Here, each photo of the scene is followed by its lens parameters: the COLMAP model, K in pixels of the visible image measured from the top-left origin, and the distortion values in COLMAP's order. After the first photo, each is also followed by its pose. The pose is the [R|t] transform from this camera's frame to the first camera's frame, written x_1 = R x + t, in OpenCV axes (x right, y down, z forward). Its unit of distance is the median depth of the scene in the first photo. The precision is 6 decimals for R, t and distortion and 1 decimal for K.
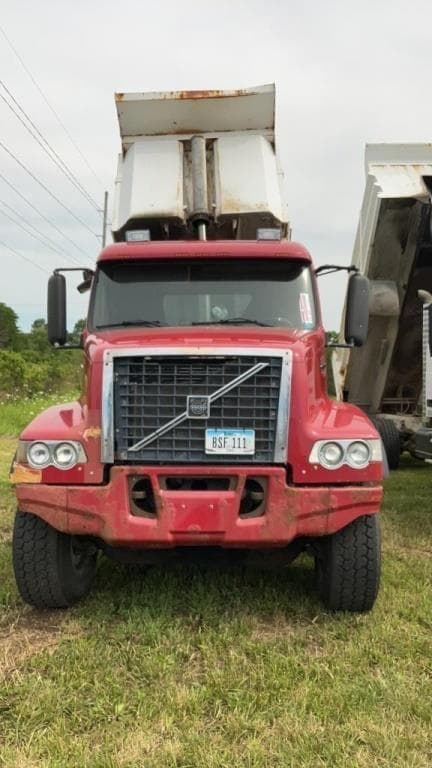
lens RADIAL K [[589.7, 0, 216.0], [0, 589.7, 384.0], [0, 0, 1]] dist [0.049196, -0.006202]
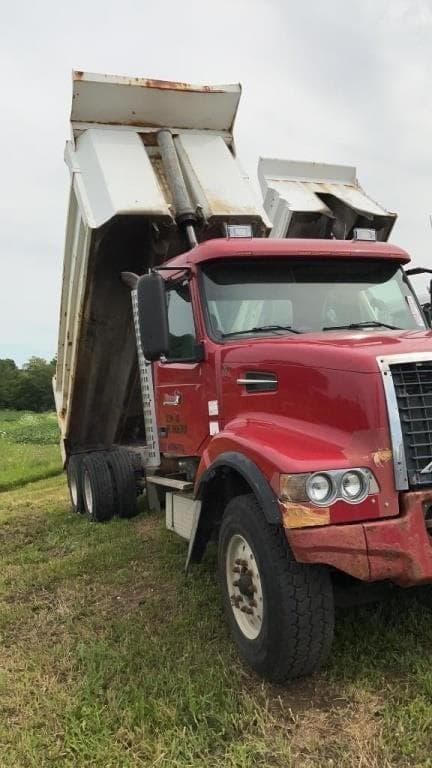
lens RADIAL K [[589.7, 0, 216.0], [0, 589.7, 384.0], [0, 0, 1]] dist [0.049196, -0.006202]
pose [[0.929927, -0.052646, 0.363957, -0.335783], [0.060862, 0.998084, -0.011133, -0.011240], [-0.362674, 0.032504, 0.931349, 0.138102]]
